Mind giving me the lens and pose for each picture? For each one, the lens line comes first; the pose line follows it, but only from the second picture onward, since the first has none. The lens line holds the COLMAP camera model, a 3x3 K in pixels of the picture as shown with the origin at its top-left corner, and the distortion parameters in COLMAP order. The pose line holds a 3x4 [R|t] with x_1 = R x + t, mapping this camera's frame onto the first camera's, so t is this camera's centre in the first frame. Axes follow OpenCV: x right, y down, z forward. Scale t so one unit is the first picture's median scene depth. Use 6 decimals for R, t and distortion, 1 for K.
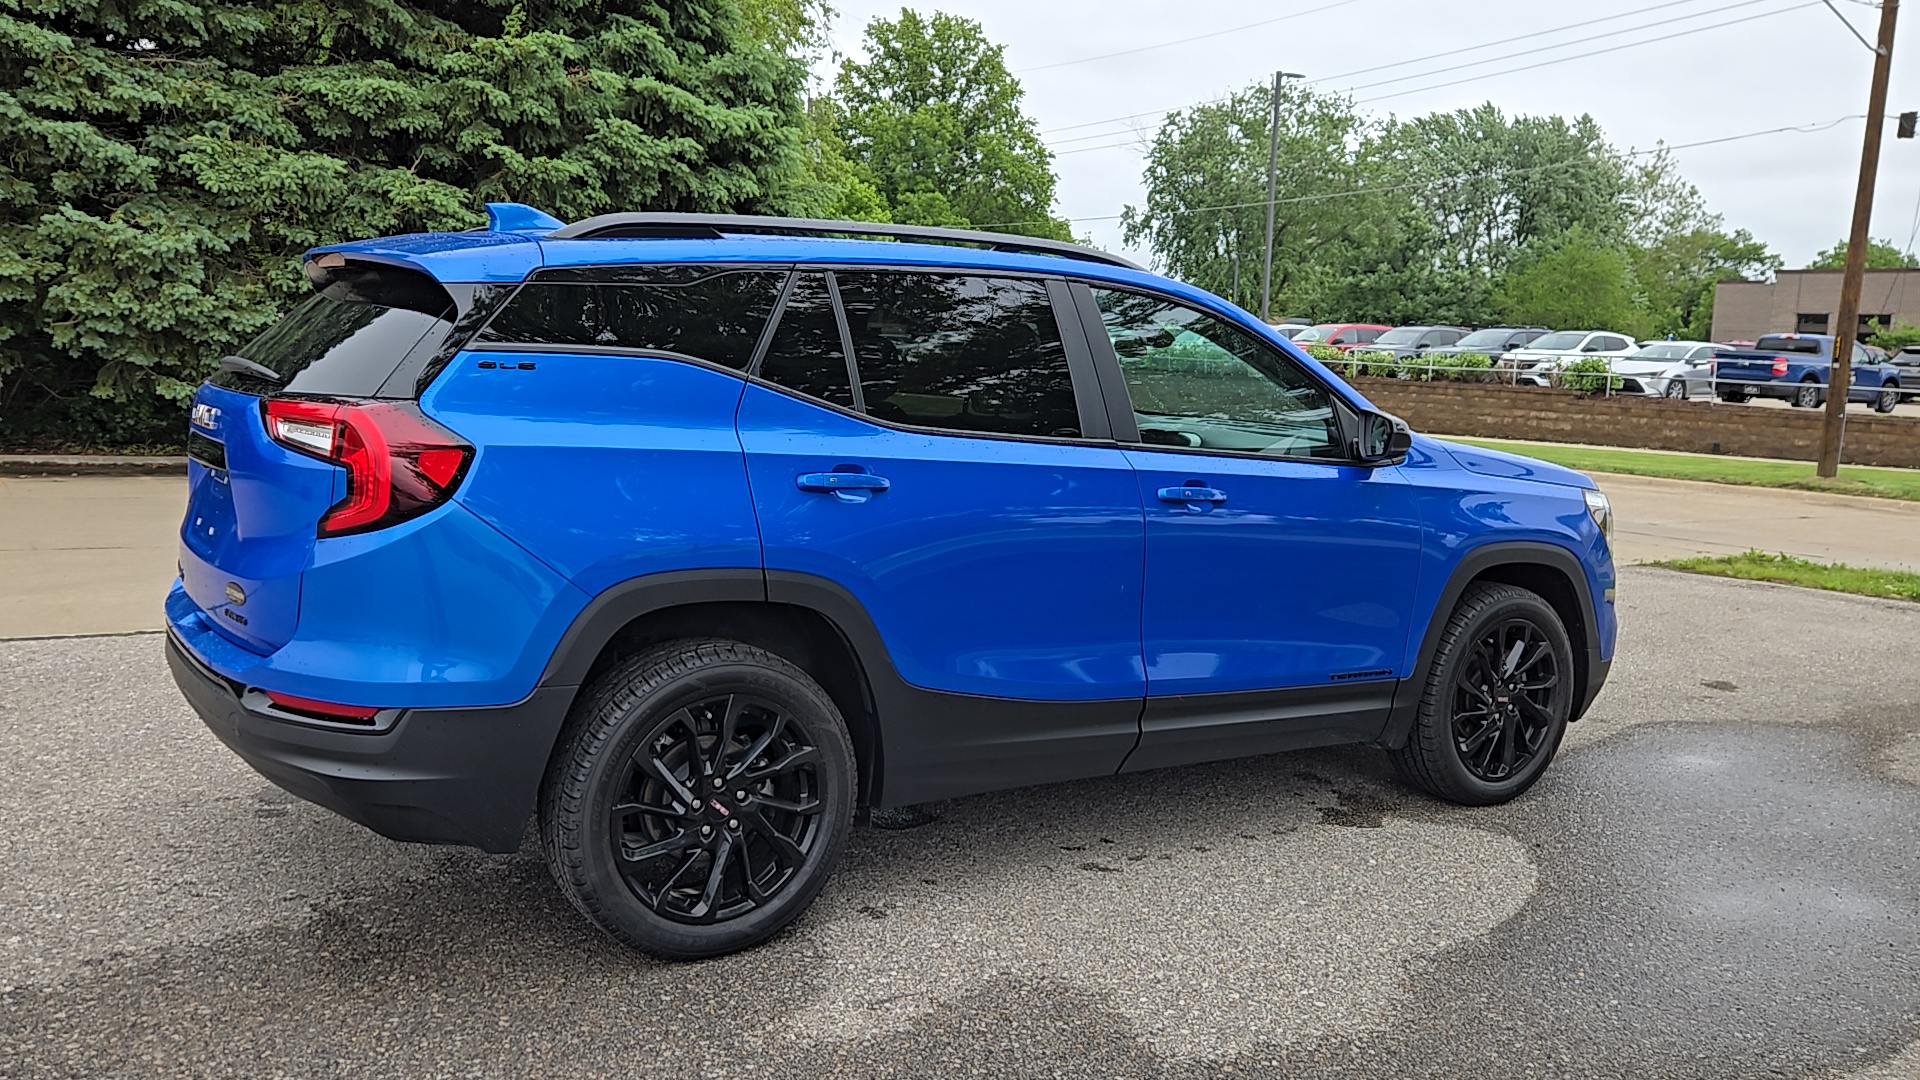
lens RADIAL K [[1599.2, 0, 970.4], [0, 1599.2, 534.8], [0, 0, 1]] dist [0.012717, -0.001005]
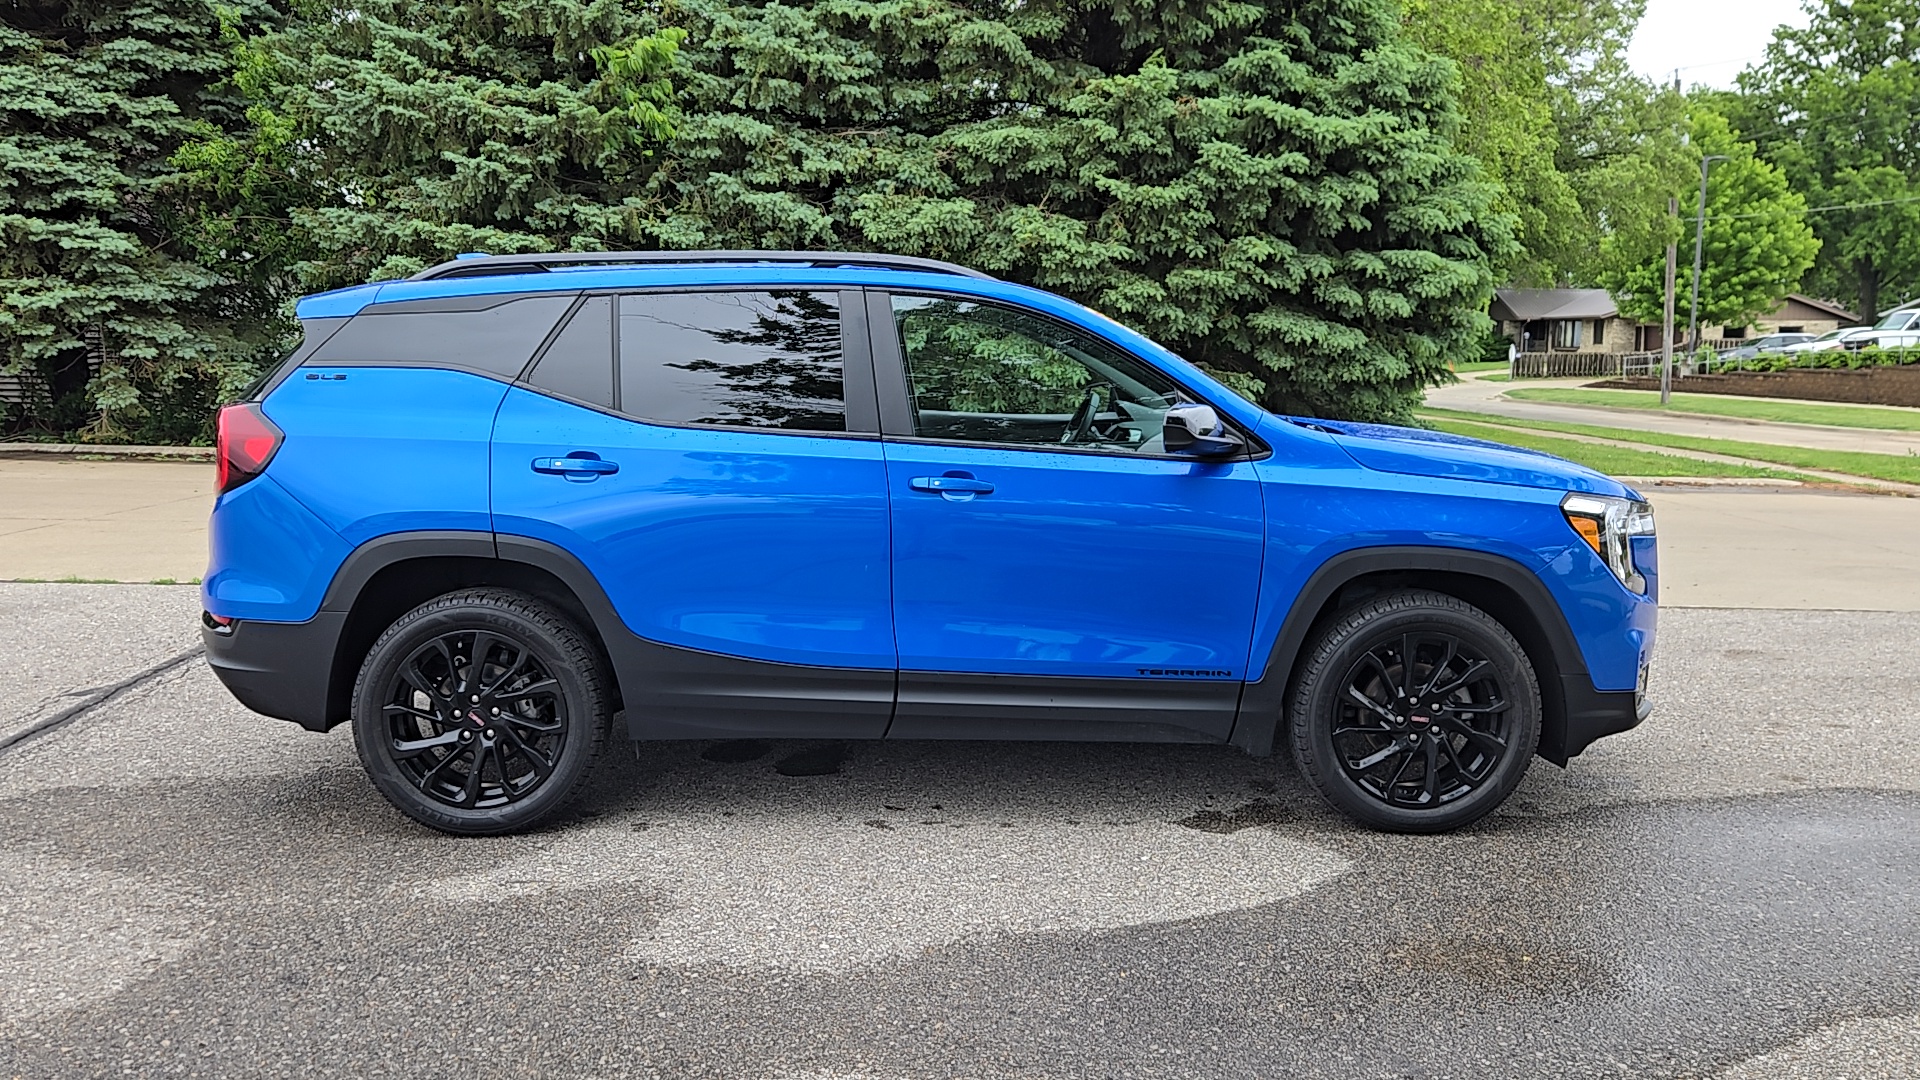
lens RADIAL K [[1599.2, 0, 966.1], [0, 1599.2, 535.2], [0, 0, 1]] dist [0.012717, -0.001005]
pose [[0.839889, 0.030102, -0.541923, 0.251453], [-0.034615, 0.999399, 0.001866, 0.002265], [0.541654, 0.017191, 0.840426, 0.038686]]
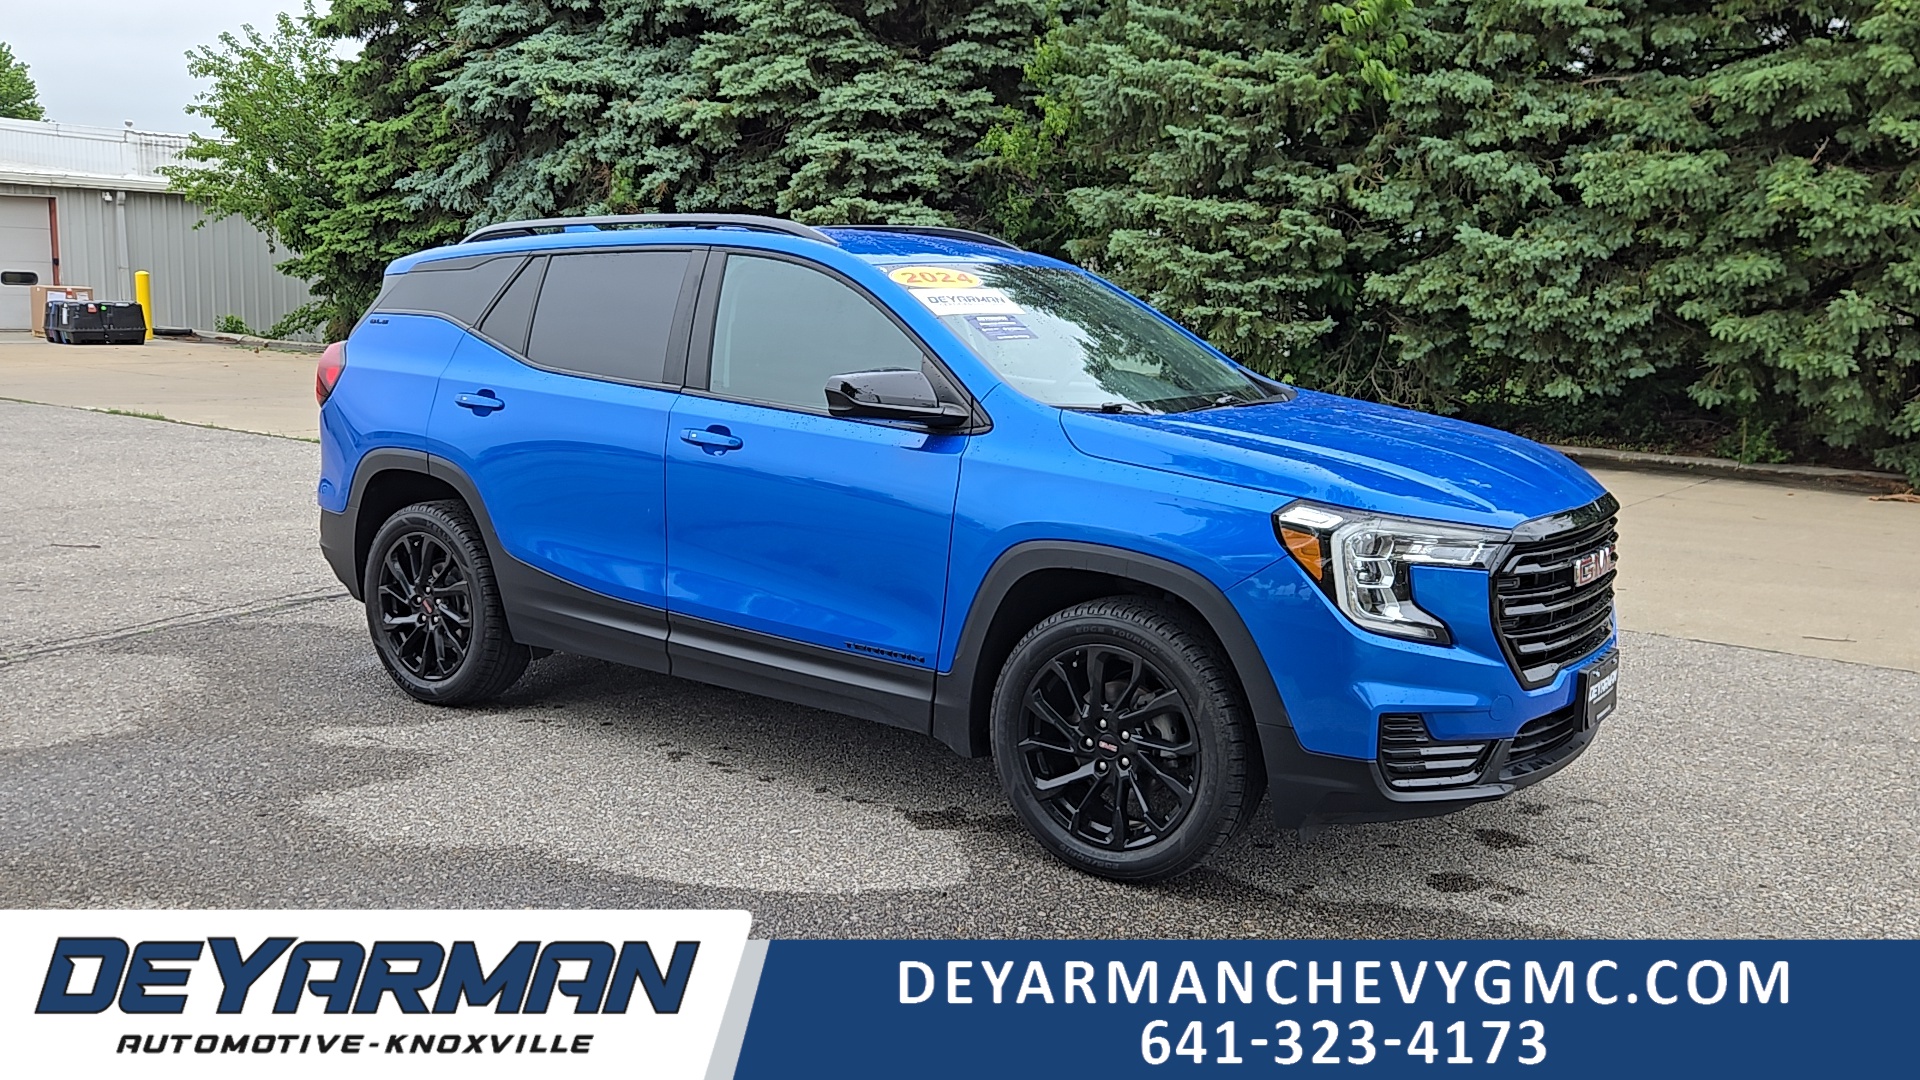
lens RADIAL K [[1599.2, 0, 954.2], [0, 1599.2, 534.3], [0, 0, 1]] dist [0.012717, -0.001005]
pose [[0.357346, 0.105660, -0.927976, 0.409908], [-0.117650, 0.990758, 0.067504, -0.016673], [0.926532, 0.085054, 0.366474, 0.243193]]
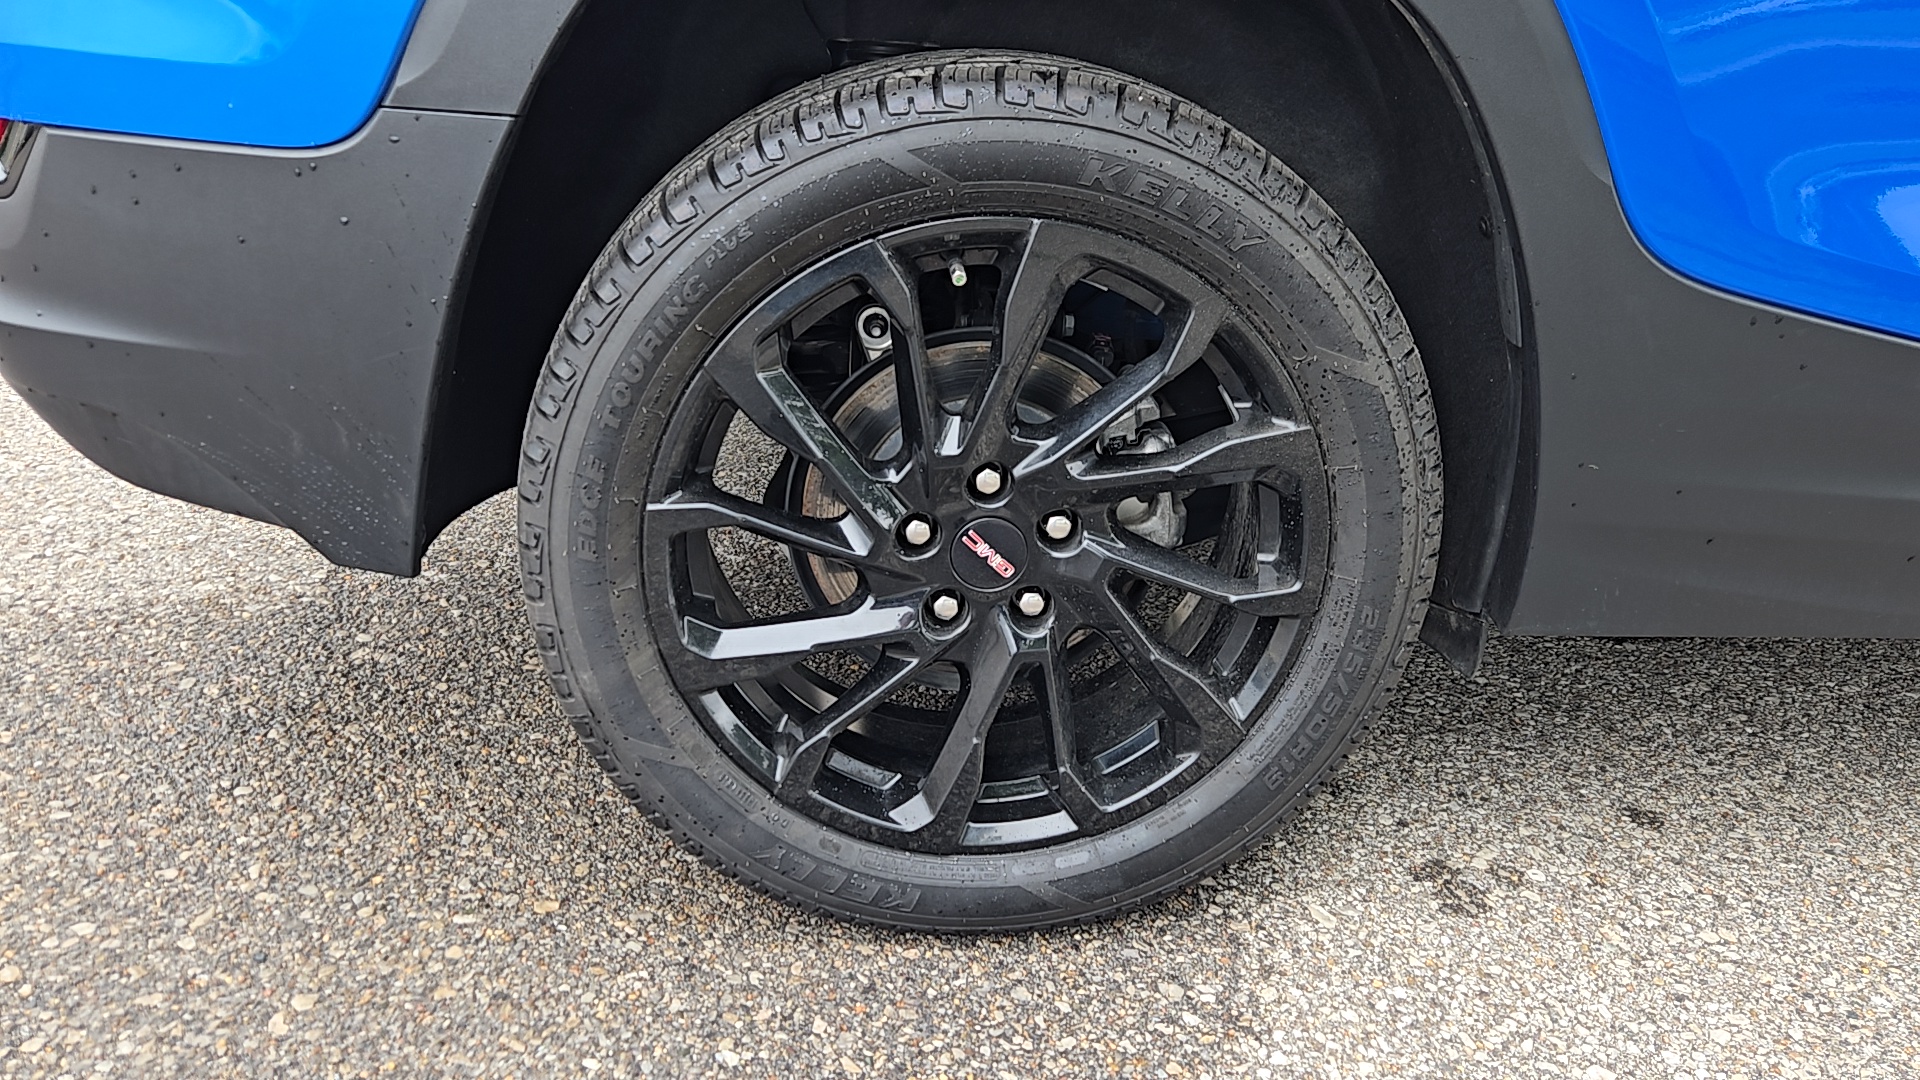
lens RADIAL K [[1599.2, 0, 948.7], [0, 1599.2, 548.8], [0, 0, 1]] dist [0.012717, -0.001005]
pose [[0.864279, 0.193923, -0.464128, -0.001368], [-0.078699, 0.963466, 0.256006, 0.023949], [0.496818, -0.184734, 0.847965, 0.205380]]
